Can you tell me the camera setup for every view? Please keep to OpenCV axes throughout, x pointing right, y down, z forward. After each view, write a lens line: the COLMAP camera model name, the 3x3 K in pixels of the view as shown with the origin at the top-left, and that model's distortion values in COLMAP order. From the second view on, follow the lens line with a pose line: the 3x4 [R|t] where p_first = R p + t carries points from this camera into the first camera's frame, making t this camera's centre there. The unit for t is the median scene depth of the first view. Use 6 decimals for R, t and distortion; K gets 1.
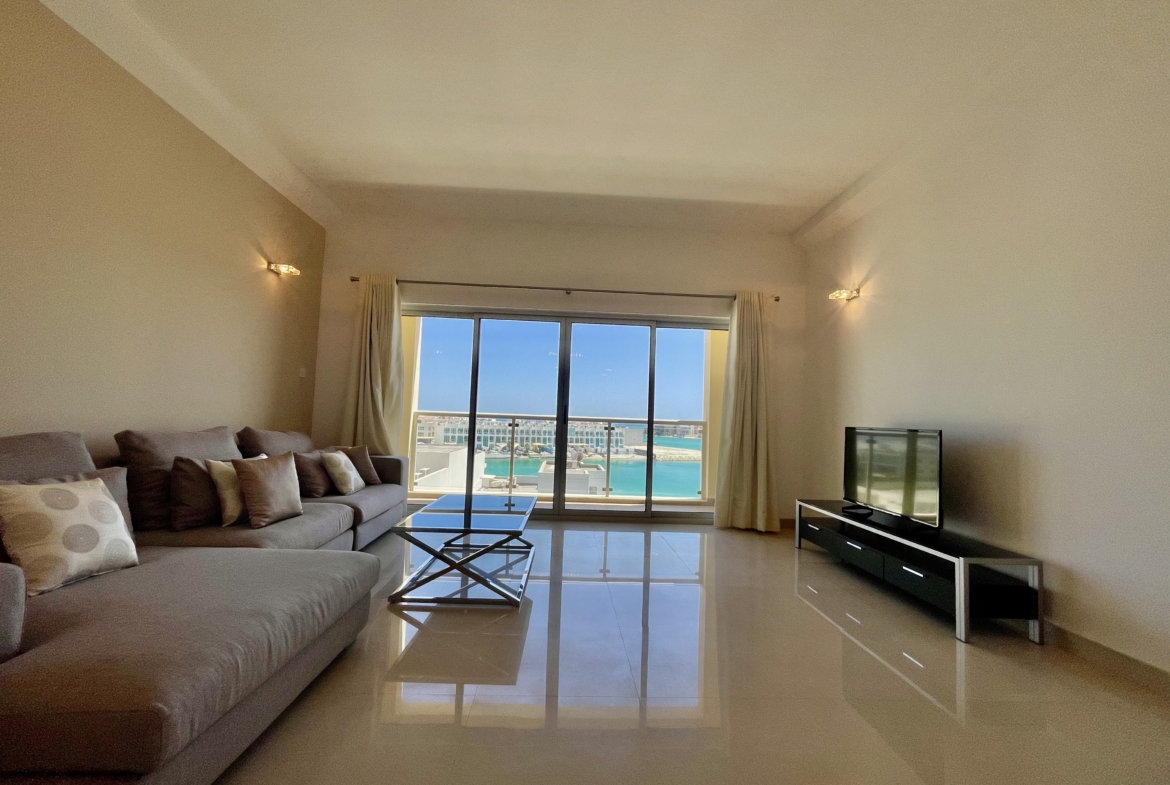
lens RADIAL K [[473.2, 0, 582.8], [0, 473.2, 396.3], [0, 0, 1]] dist [0.001655, 0.000138]
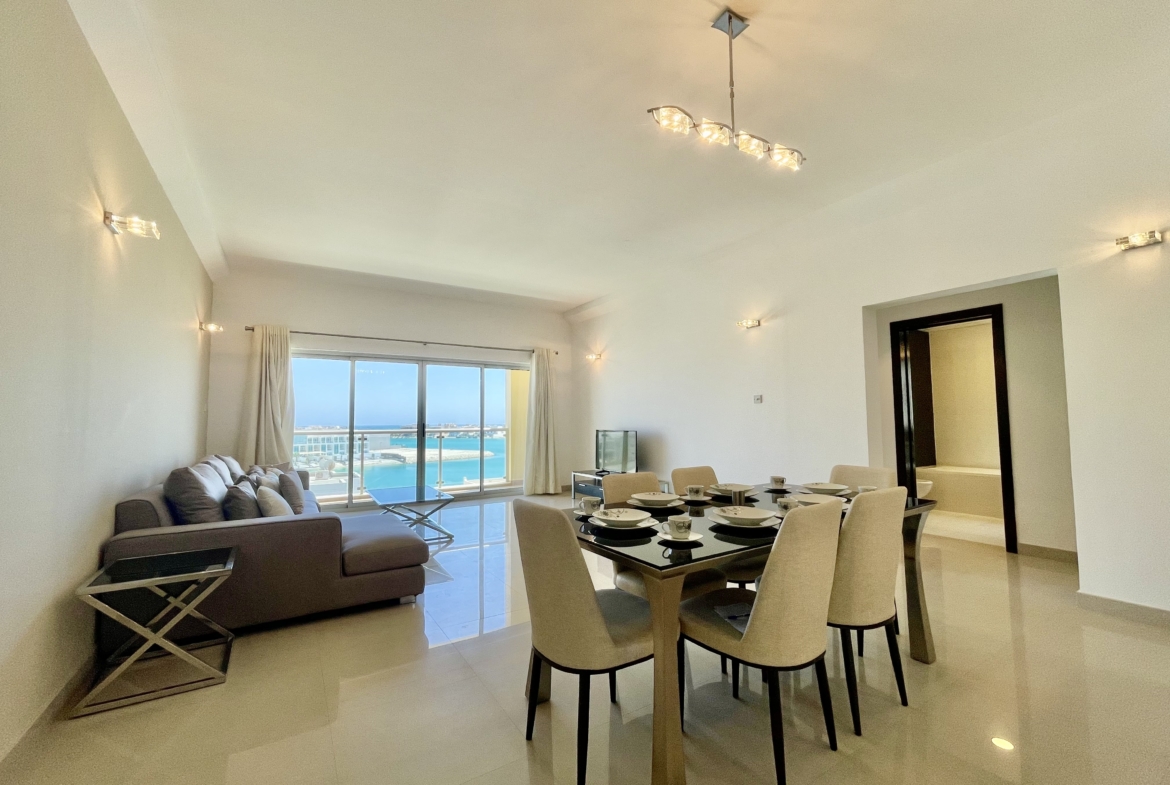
lens RADIAL K [[473.2, 0, 582.8], [0, 473.2, 396.3], [0, 0, 1]] dist [0.001655, 0.000138]
pose [[0.868418, -0.018445, 0.495490, -0.322753], [0.016922, 0.999828, 0.007562, -0.063957], [-0.495544, 0.001818, 0.868581, -0.464489]]
